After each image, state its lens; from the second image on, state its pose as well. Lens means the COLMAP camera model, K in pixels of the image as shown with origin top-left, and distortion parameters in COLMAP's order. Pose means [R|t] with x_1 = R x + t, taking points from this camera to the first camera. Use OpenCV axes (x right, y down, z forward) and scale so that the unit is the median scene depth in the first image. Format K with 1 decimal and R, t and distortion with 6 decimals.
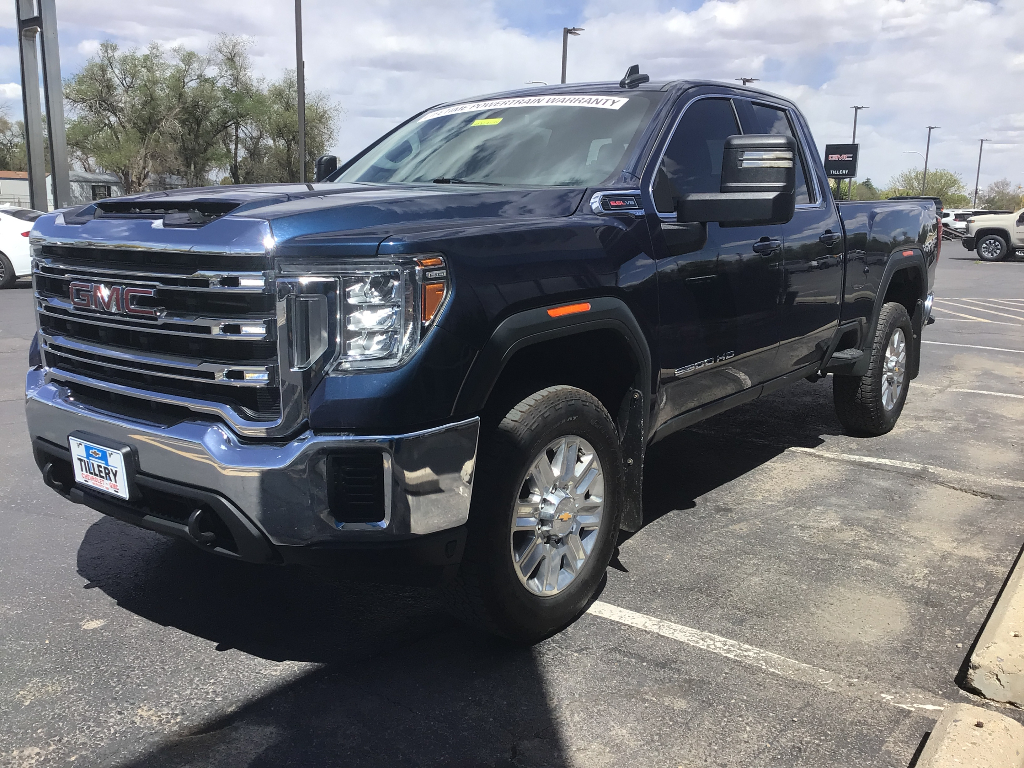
lens RADIAL K [[910.8, 0, 513.0], [0, 910.8, 385.3], [0, 0, 1]] dist [0.071180, -0.094137]
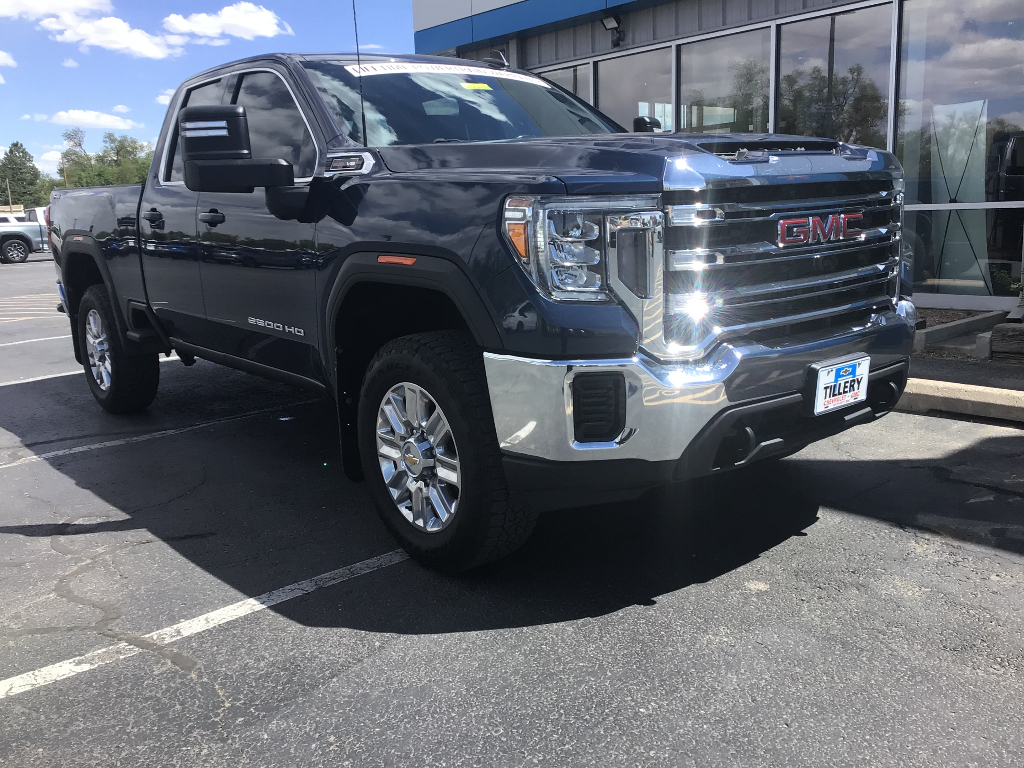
lens RADIAL K [[910.8, 0, 513.2], [0, 910.8, 383.1], [0, 0, 1]] dist [0.071180, -0.094137]
pose [[0.220040, -0.205532, 0.953593, -1.546575], [0.223162, 0.962234, 0.155900, -0.165379], [-0.949622, 0.178502, 0.257596, 1.080299]]
